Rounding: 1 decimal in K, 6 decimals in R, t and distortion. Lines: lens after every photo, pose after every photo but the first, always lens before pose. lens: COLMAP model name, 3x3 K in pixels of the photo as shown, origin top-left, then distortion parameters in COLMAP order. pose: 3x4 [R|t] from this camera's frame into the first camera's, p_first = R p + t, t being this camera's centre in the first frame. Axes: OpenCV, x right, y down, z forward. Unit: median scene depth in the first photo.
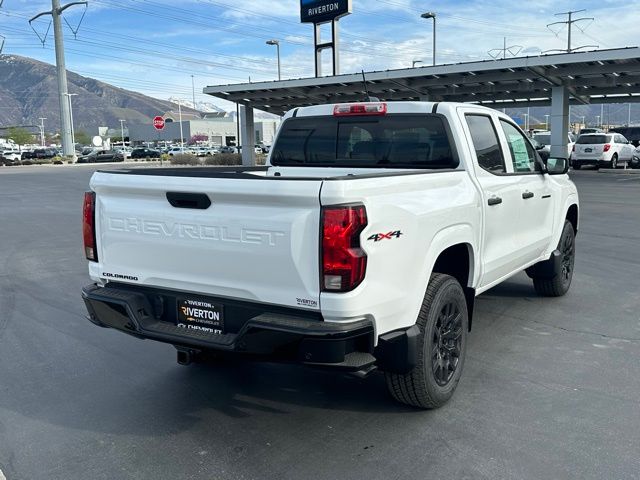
lens RADIAL K [[662.1, 0, 317.8], [0, 662.1, 246.7], [0, 0, 1]] dist [0.185336, -0.404894]
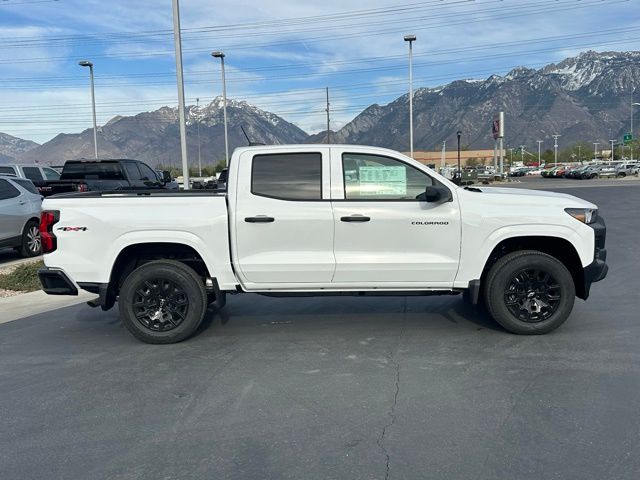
lens RADIAL K [[659.6, 0, 315.9], [0, 659.6, 240.0], [0, 0, 1]] dist [0.185230, -0.400704]
pose [[0.516310, 0.082827, -0.852387, 1.626609], [-0.102252, 0.994154, 0.034667, -0.094945], [0.850276, 0.069260, 0.521761, 0.459795]]
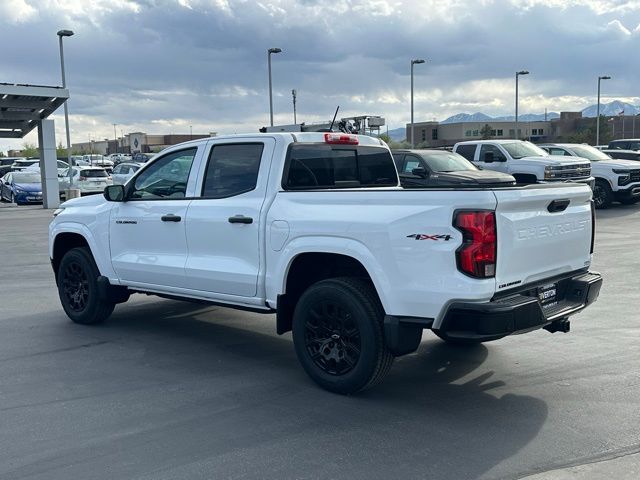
lens RADIAL K [[657.8, 0, 315.7], [0, 657.8, 231.2], [0, 0, 1]] dist [0.182125, -0.395011]
pose [[0.199295, -0.086706, 0.976096, -1.261946], [0.162321, 0.985239, 0.054376, -0.135164], [-0.966402, 0.147604, 0.210427, 0.953490]]
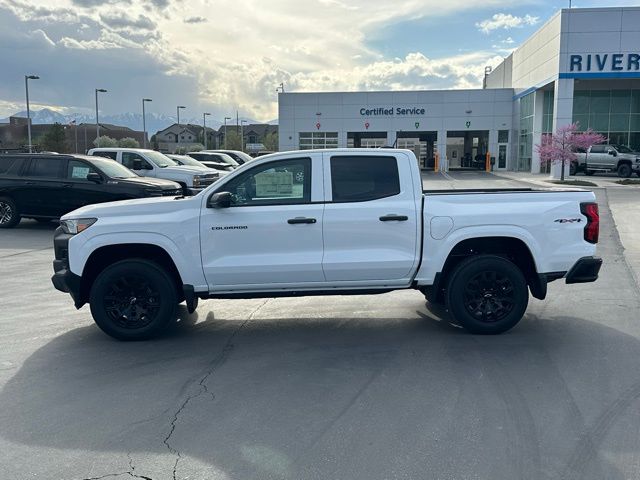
lens RADIAL K [[657.8, 0, 315.7], [0, 657.8, 231.2], [0, 0, 1]] dist [0.182125, -0.395011]
pose [[-0.550822, -0.066799, 0.831945, -1.273520], [0.132013, 0.977271, 0.165871, -0.362353], [-0.824116, 0.201193, -0.529484, 2.322279]]
